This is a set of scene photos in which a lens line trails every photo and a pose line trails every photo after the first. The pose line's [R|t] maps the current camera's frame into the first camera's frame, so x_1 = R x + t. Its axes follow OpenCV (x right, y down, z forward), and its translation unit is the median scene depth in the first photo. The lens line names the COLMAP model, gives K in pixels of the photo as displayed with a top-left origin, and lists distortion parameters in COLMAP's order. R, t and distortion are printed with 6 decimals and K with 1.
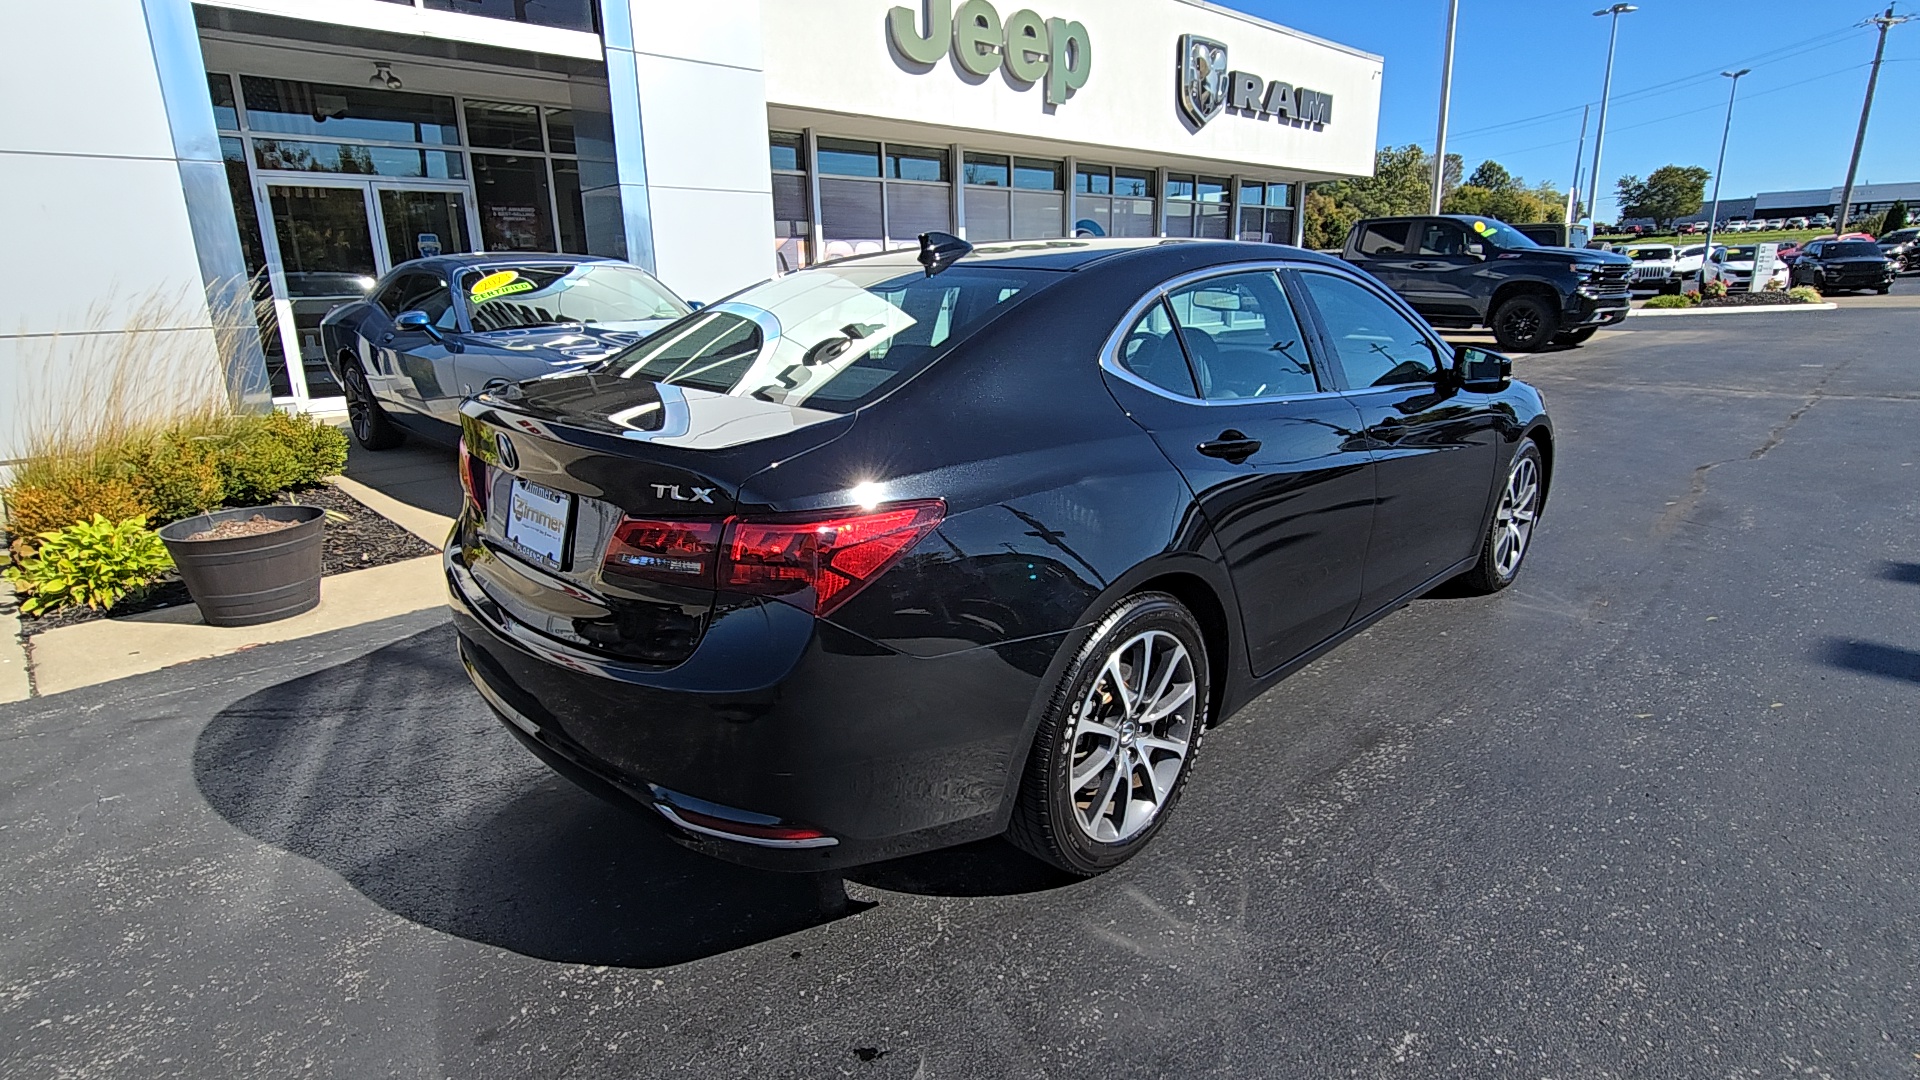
lens RADIAL K [[968.6, 0, 947.6], [0, 968.6, 546.9], [0, 0, 1]] dist [-0.000318, -0.000800]
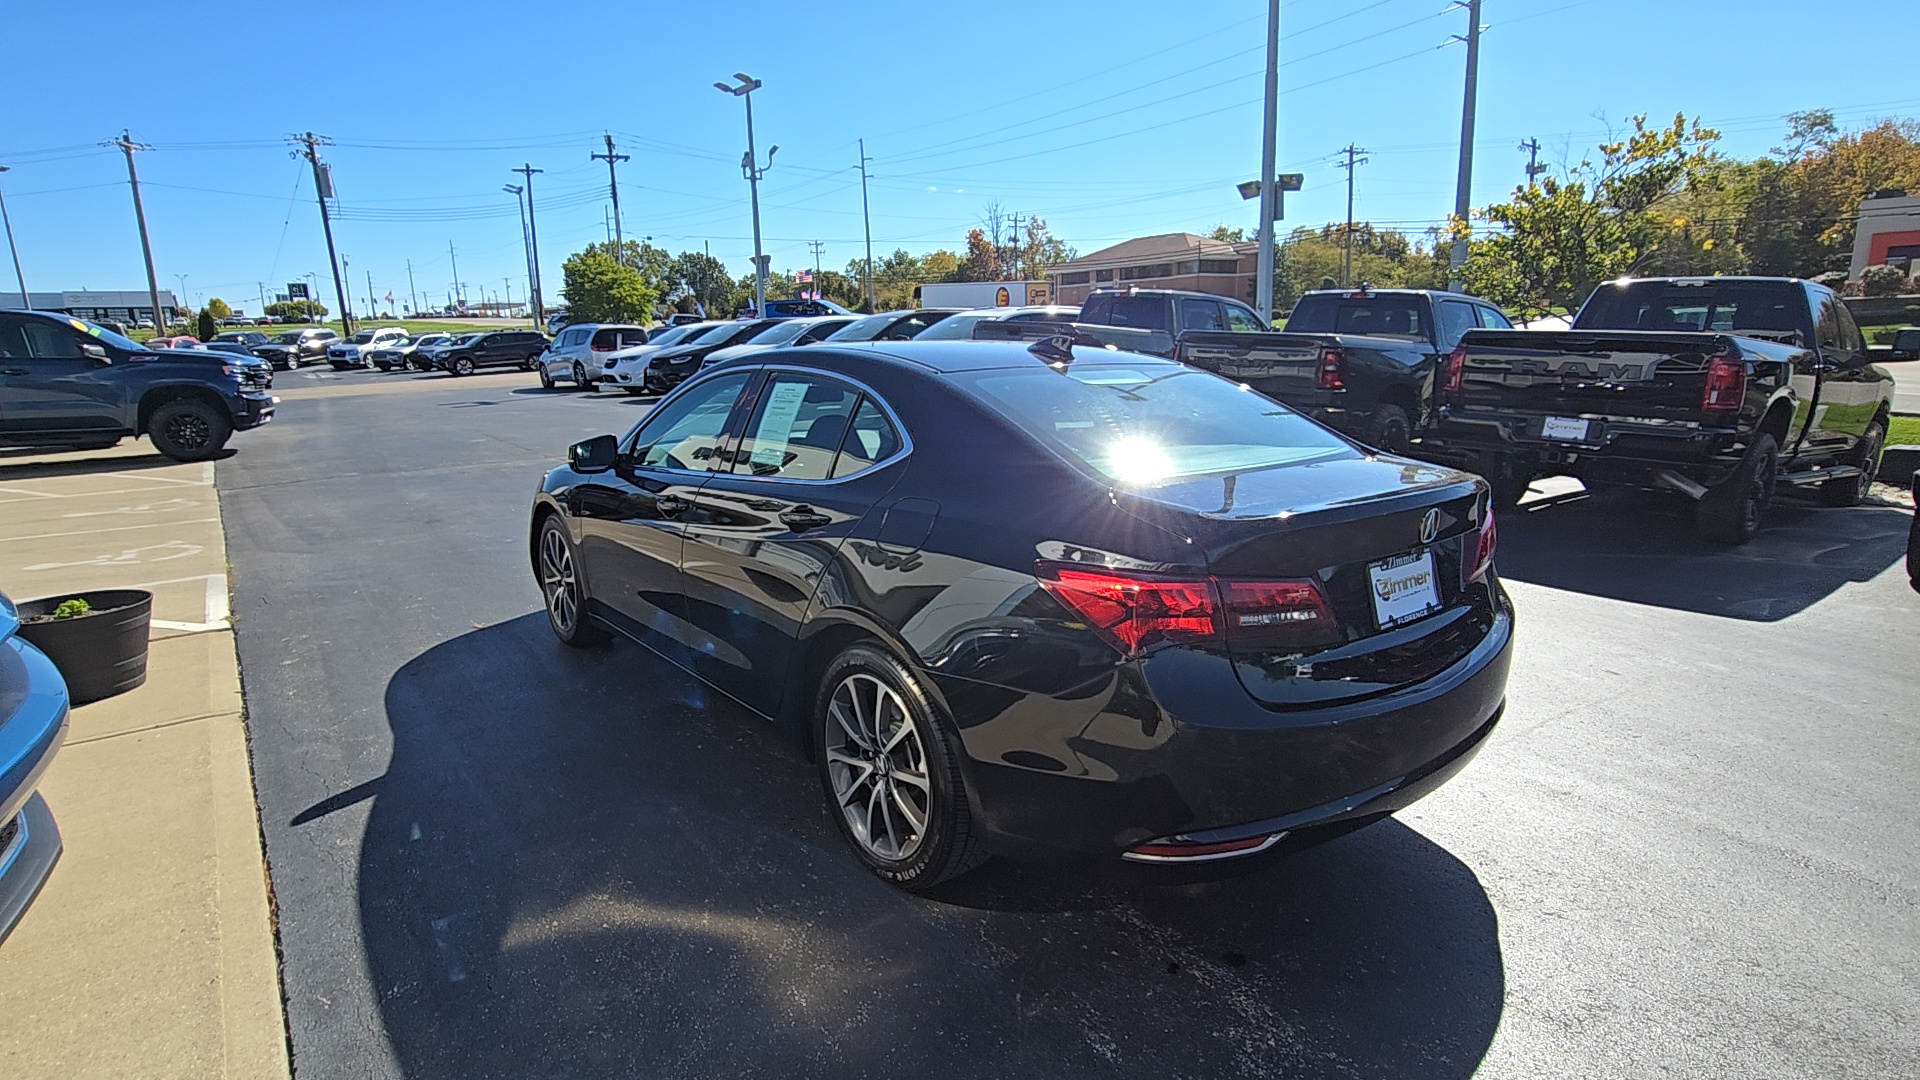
lens RADIAL K [[968.6, 0, 954.8], [0, 968.6, 544.3], [0, 0, 1]] dist [-0.000318, -0.000800]
pose [[0.106038, -0.196258, 0.974802, -0.213425], [0.293535, 0.942819, 0.157888, -0.054949], [-0.950049, 0.269397, 0.157583, 0.177877]]
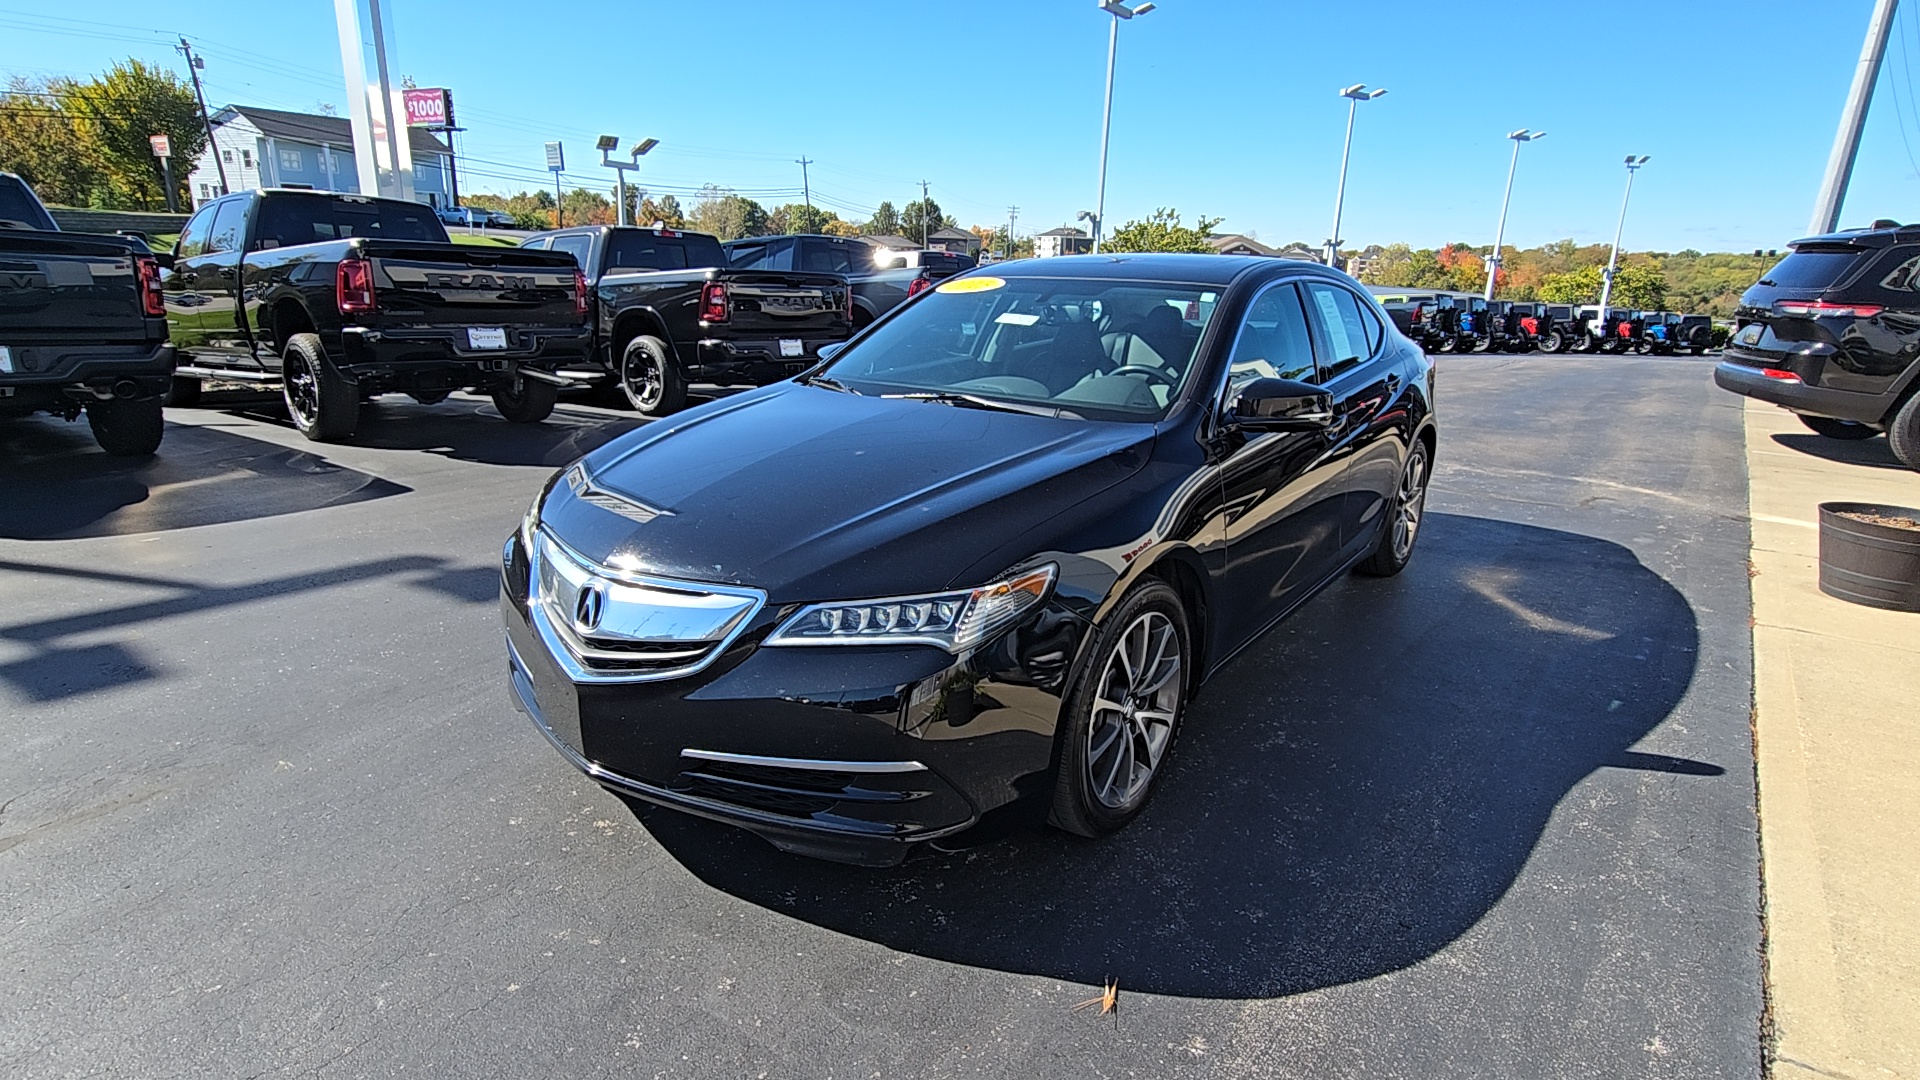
lens RADIAL K [[968.6, 0, 941.7], [0, 968.6, 540.5], [0, 0, 1]] dist [-0.000318, -0.000800]
pose [[-0.990312, 0.024899, -0.136606, 1.221577], [-0.052765, 0.842517, 0.536079, -0.410733], [0.128441, 0.538094, -0.833041, 1.387289]]
